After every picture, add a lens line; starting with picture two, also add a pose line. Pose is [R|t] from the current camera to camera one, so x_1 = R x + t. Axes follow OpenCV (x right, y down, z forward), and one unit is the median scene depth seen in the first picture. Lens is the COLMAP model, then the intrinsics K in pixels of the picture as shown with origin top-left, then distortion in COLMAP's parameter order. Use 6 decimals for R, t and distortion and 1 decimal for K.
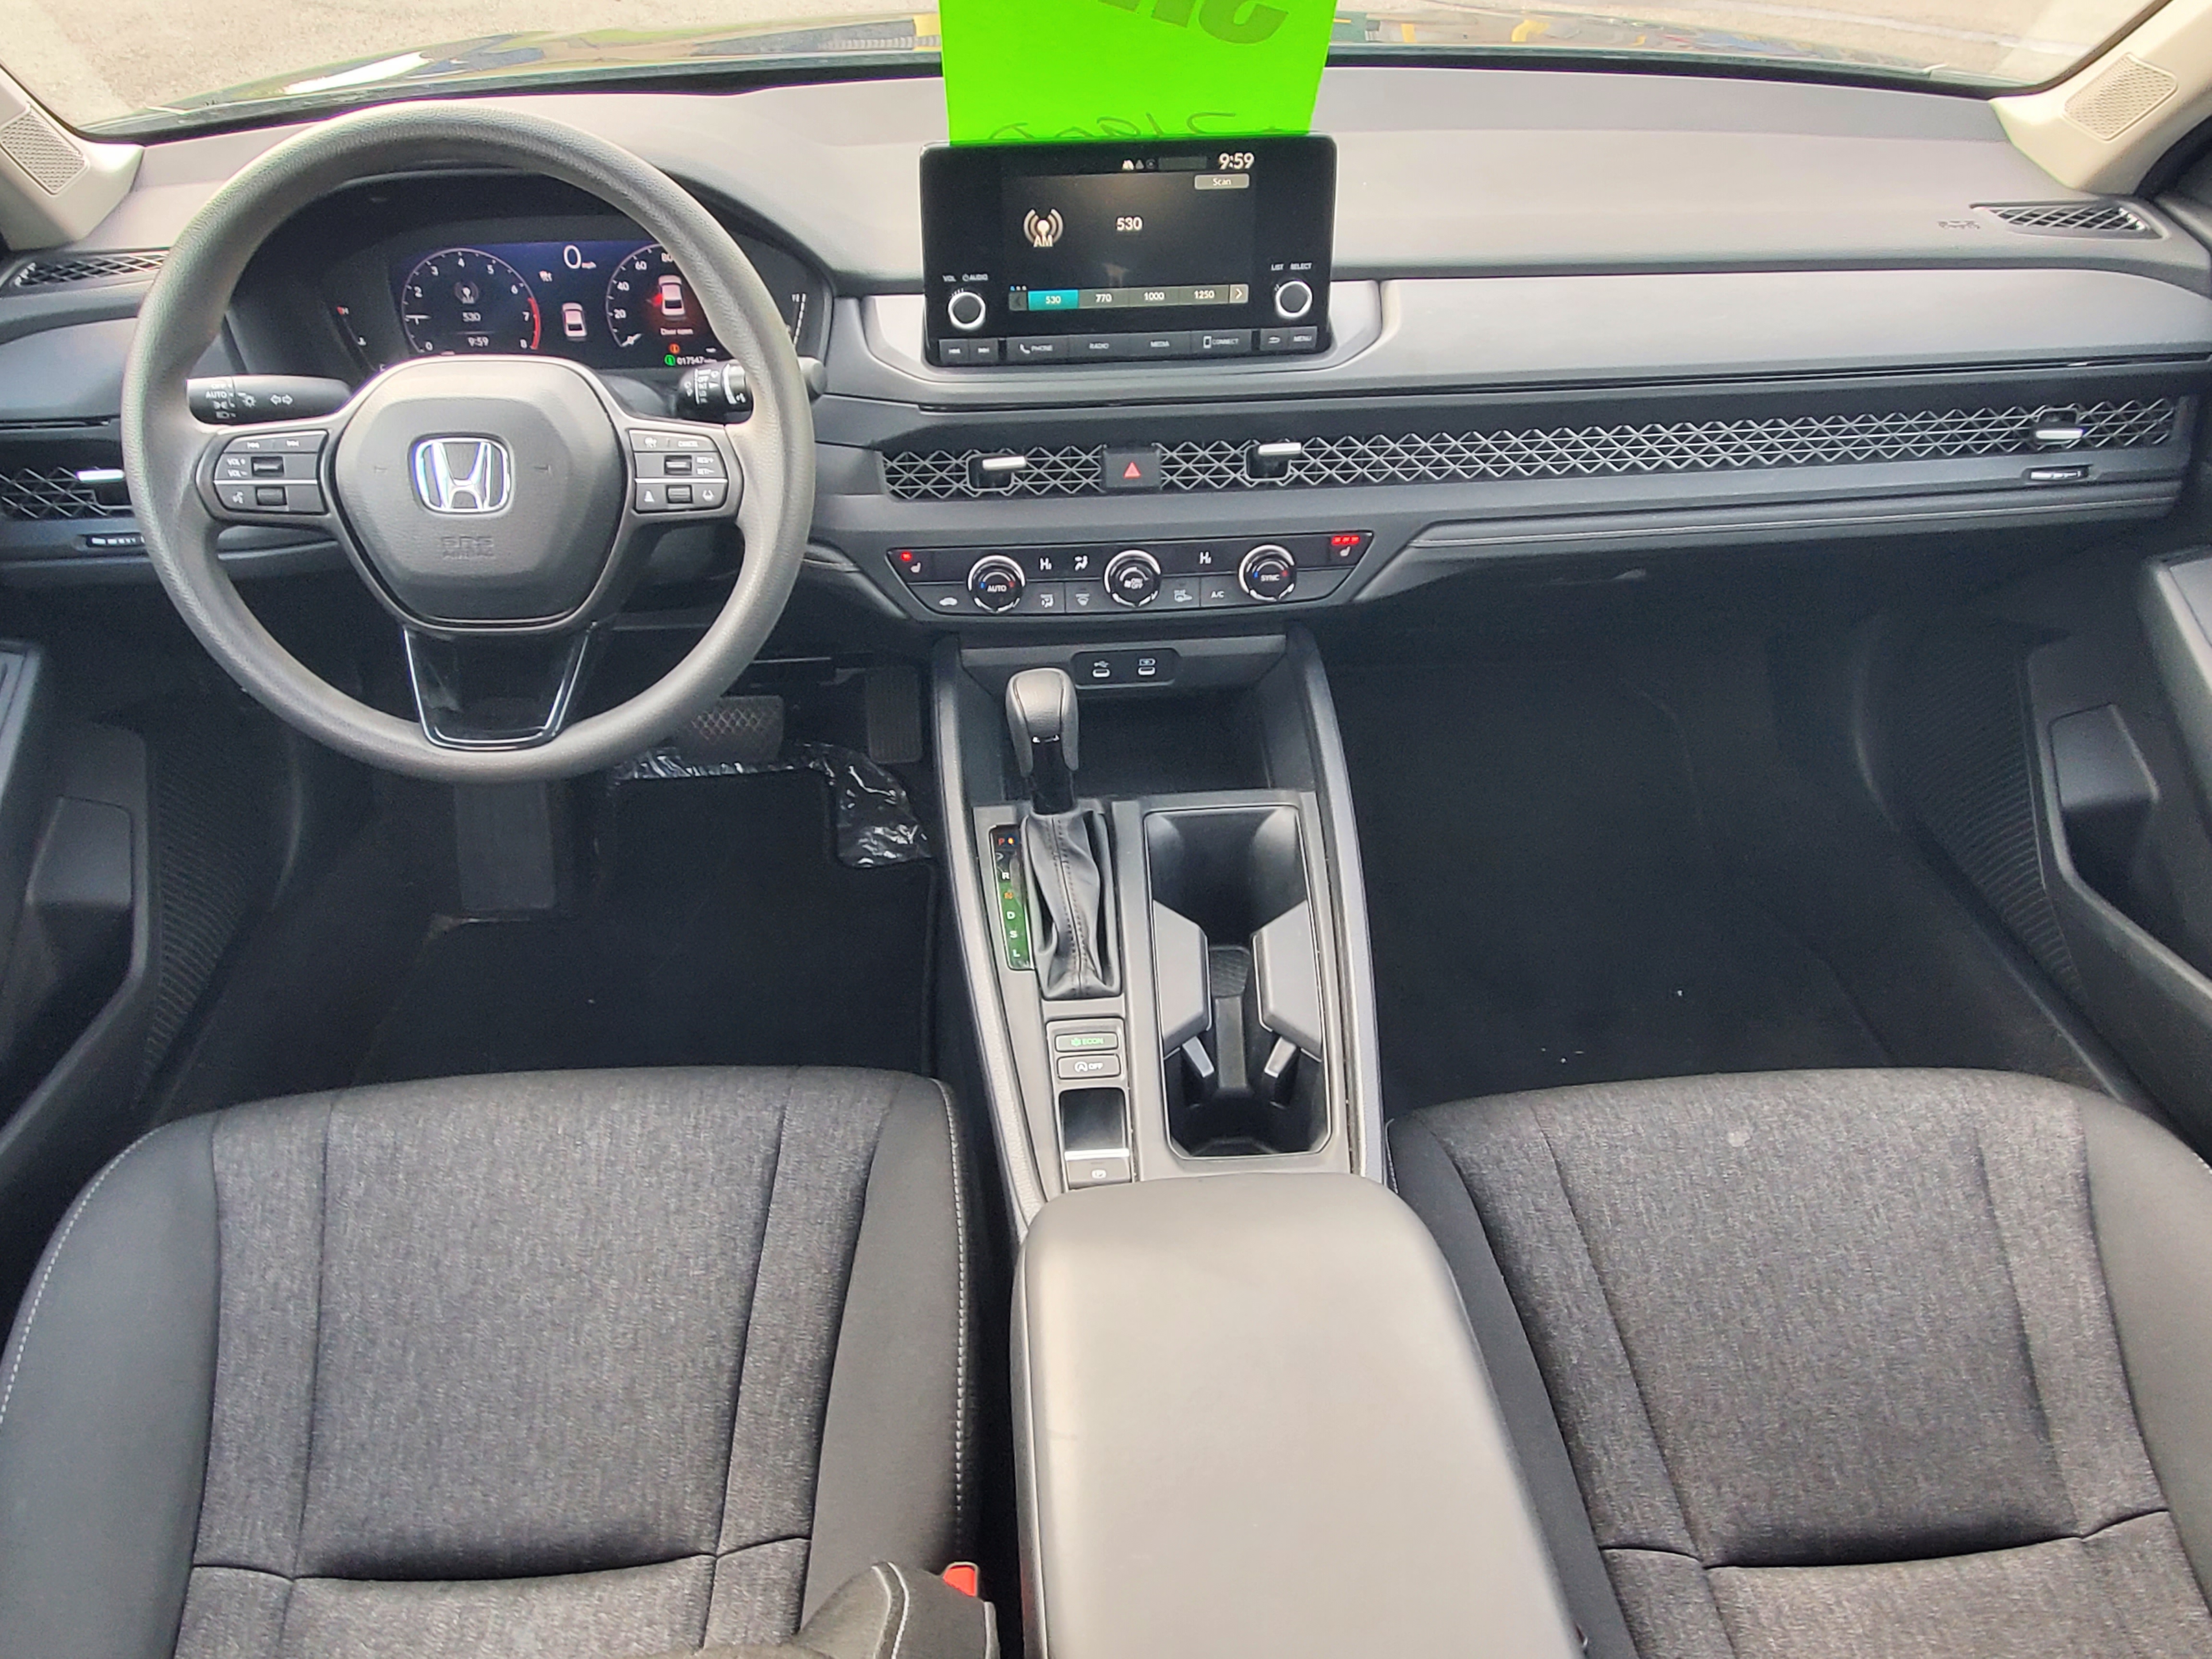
lens RADIAL K [[1663.0, 0, 1106.0], [0, 1663.0, 829.5], [0, 0, 1]] dist [-0.050000, 0.078377]
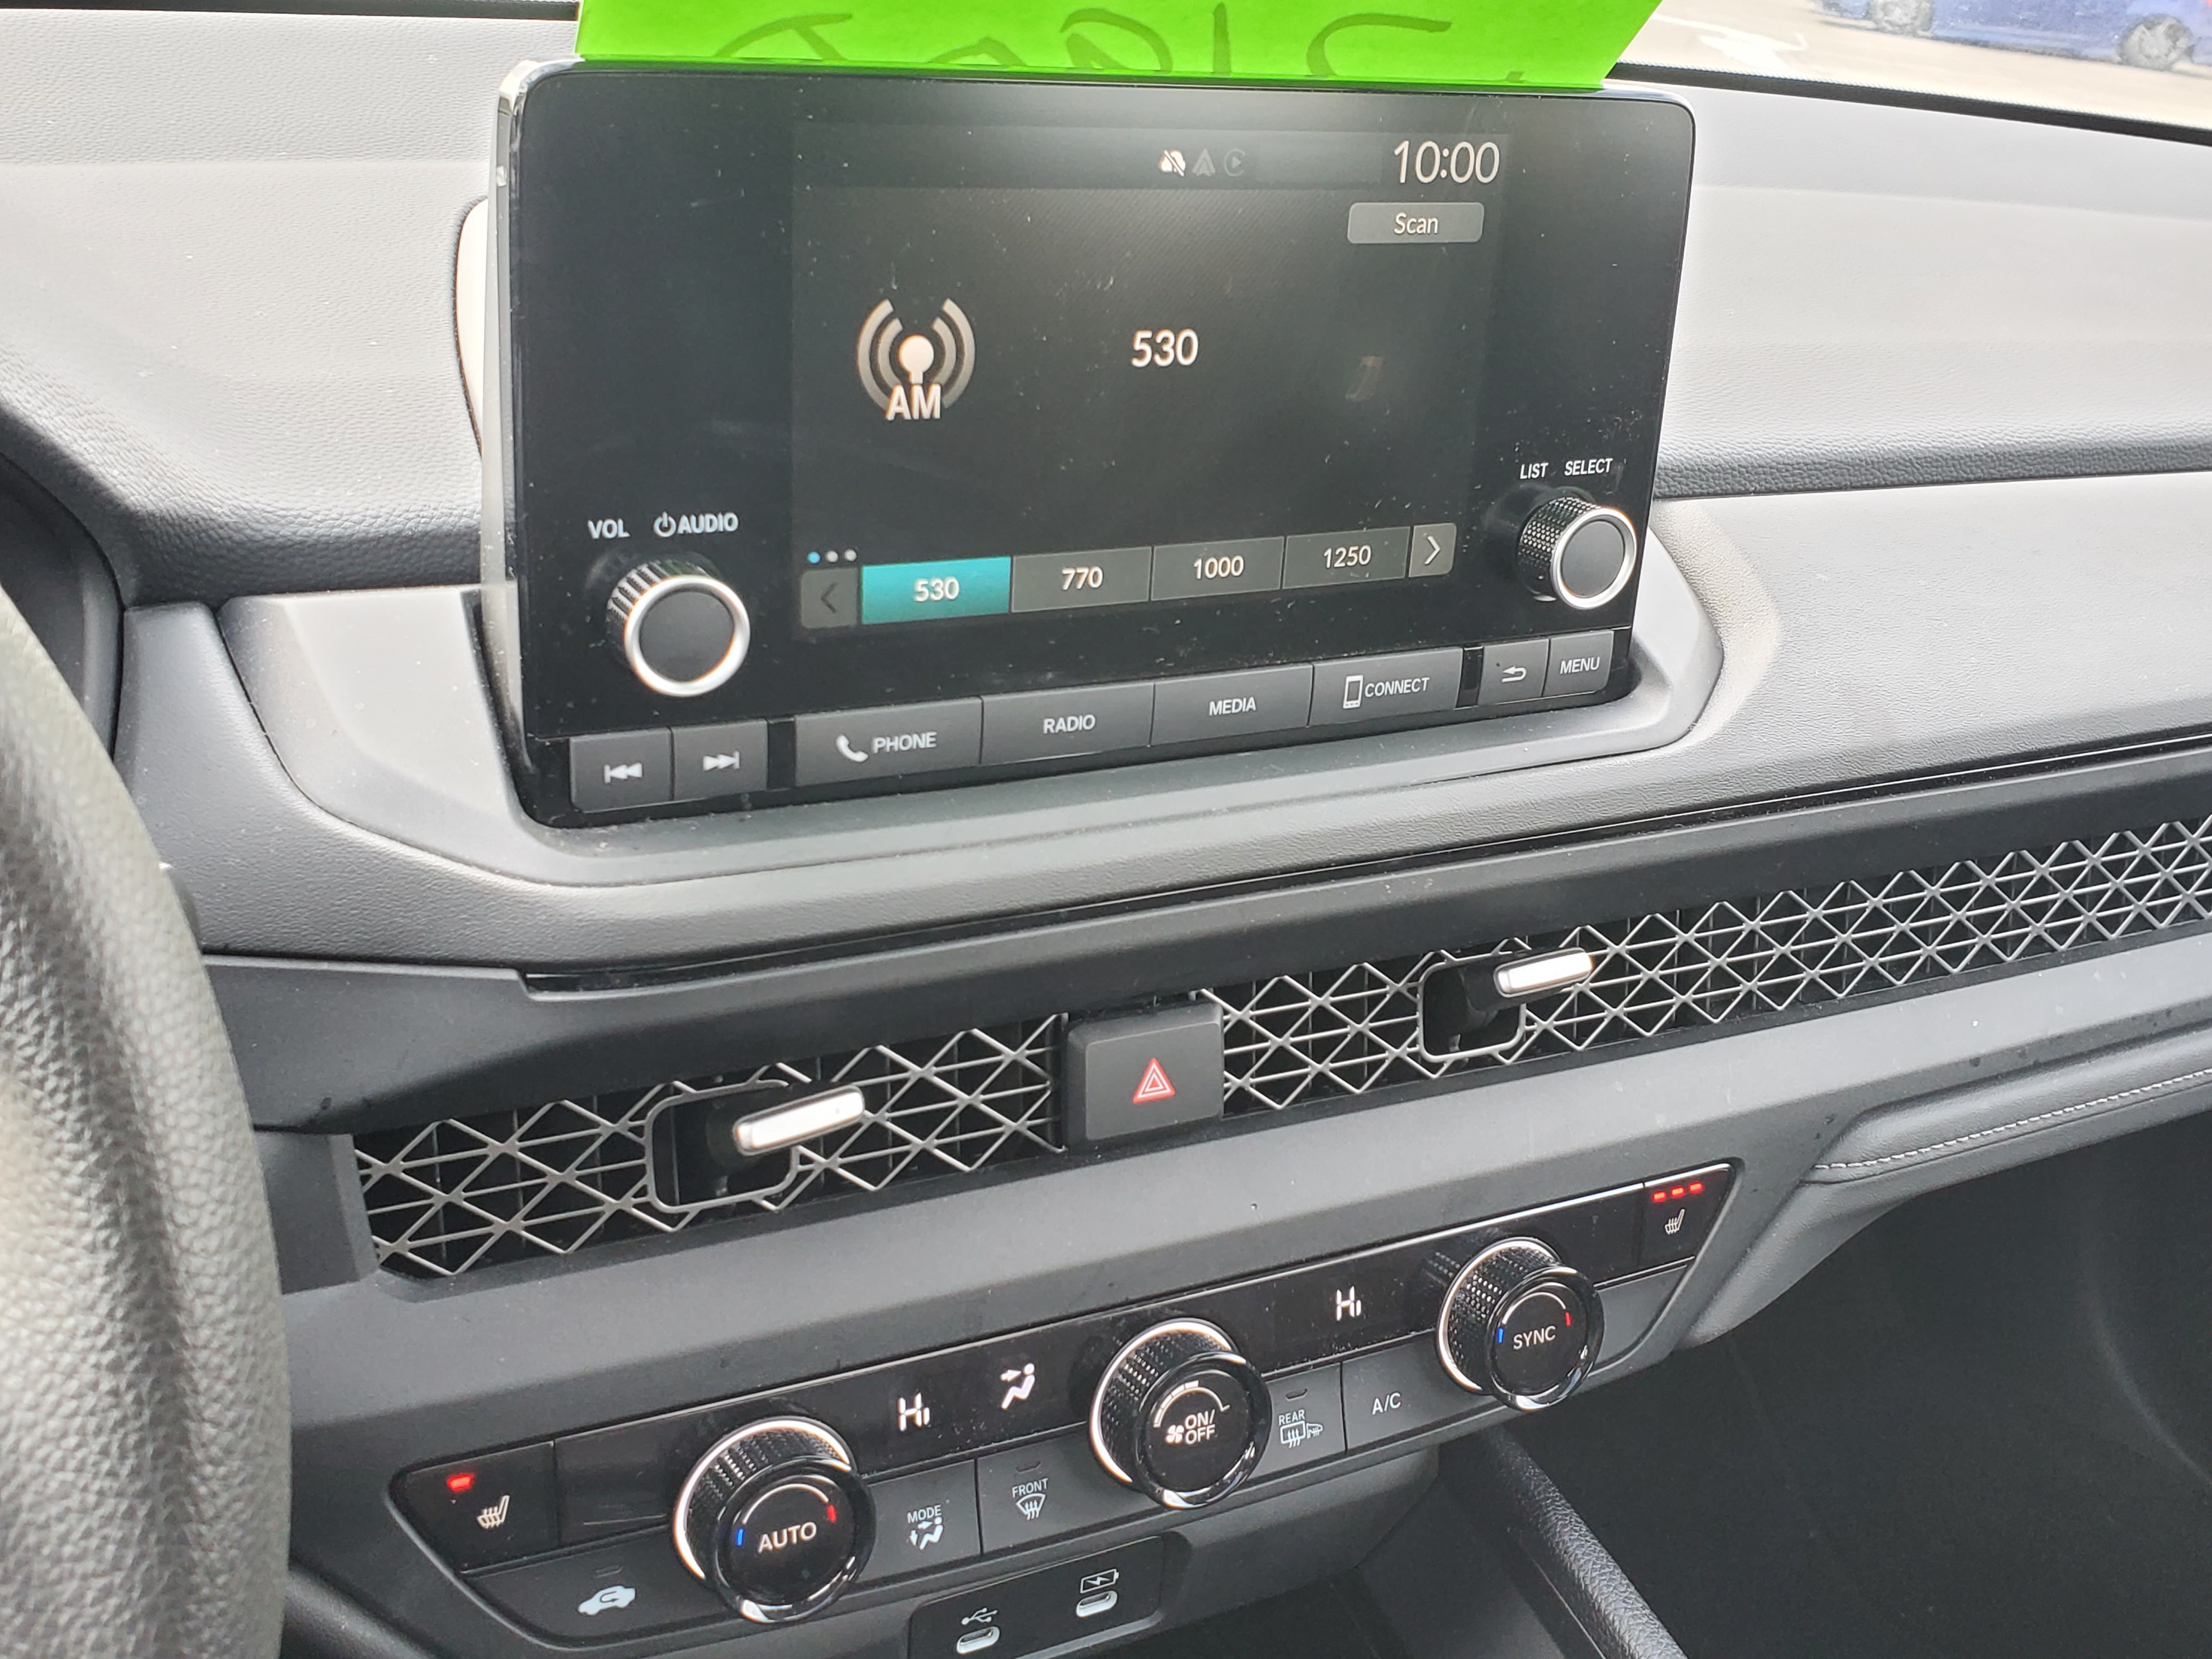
lens RADIAL K [[2309.7, 0, 1115.5], [0, 2309.7, 800.0], [0, 0, 1]] dist [0.252234, -1.039093]
pose [[0.926601, -0.076052, 0.368276, -0.159669], [0.150577, 0.972433, -0.178044, -0.195497], [-0.344583, 0.220430, 0.912509, 0.591032]]
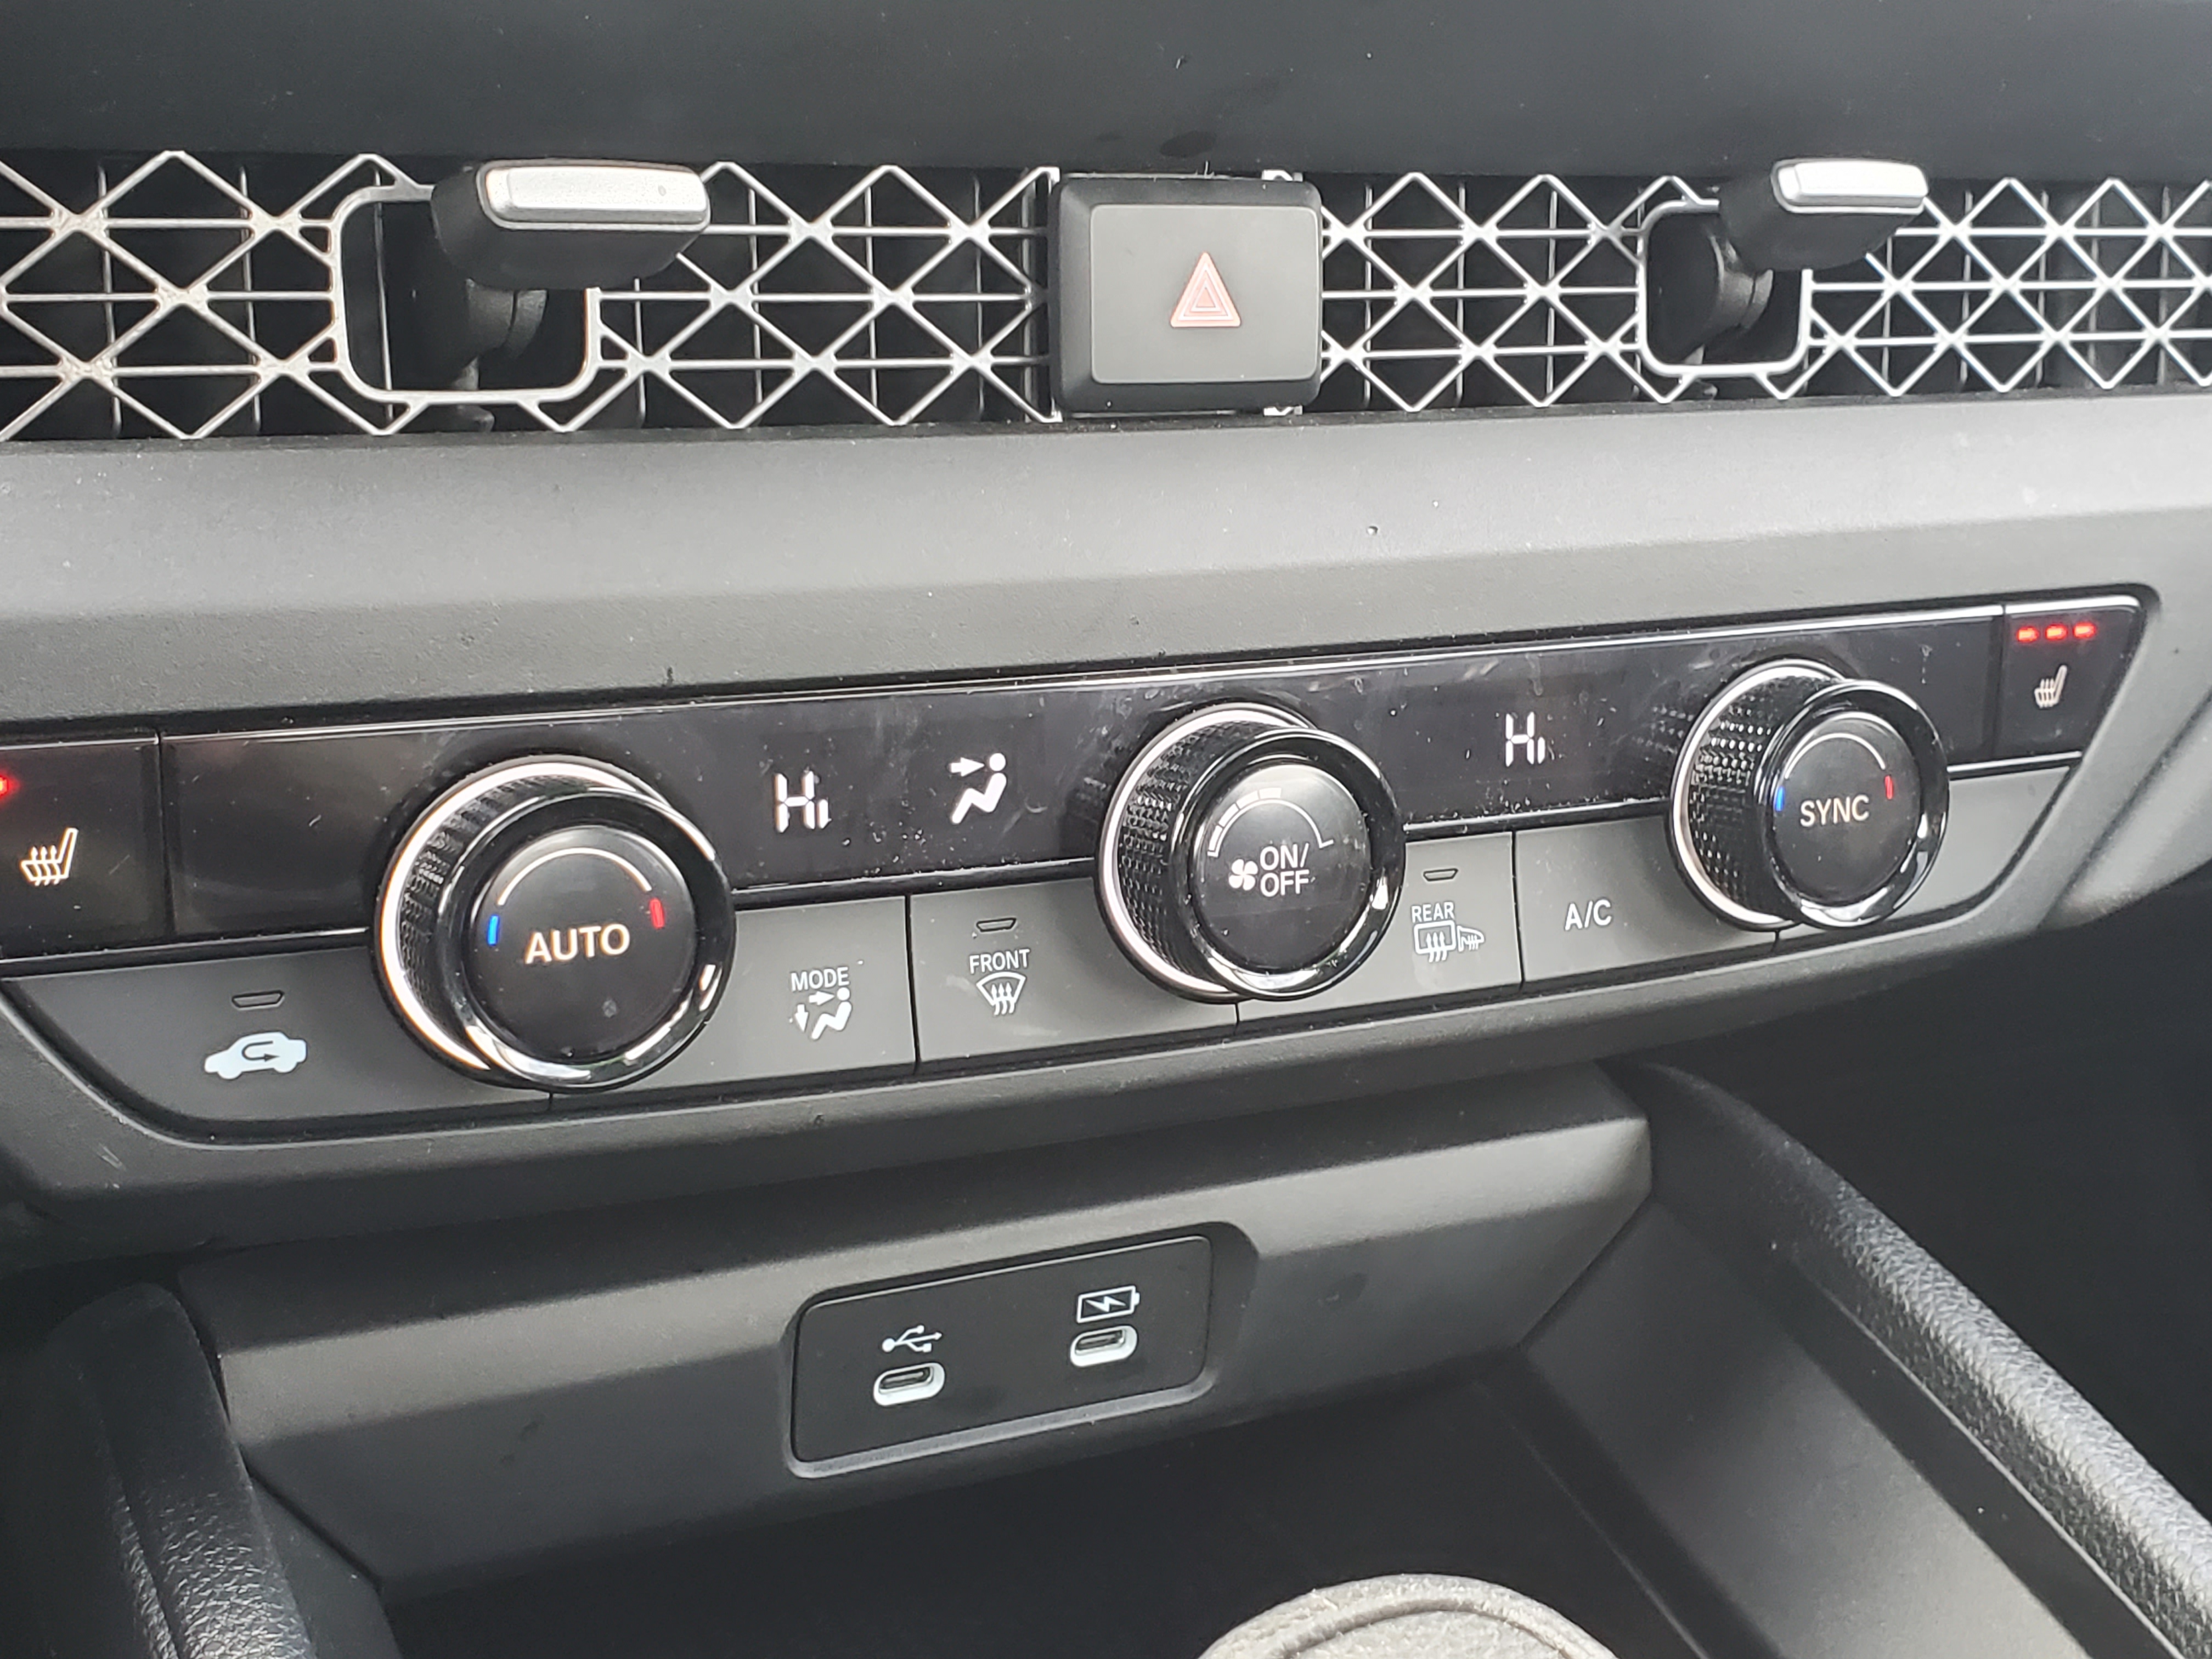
lens RADIAL K [[3086.7, 0, 1106.0], [0, 3086.7, 829.5], [0, 0, 1]] dist [0.204761, -0.761745]
pose [[0.925645, -0.058775, 0.373801, -0.137626], [0.153946, 0.960907, -0.230127, -0.077248], [-0.345663, 0.270561, 0.898507, 0.716811]]
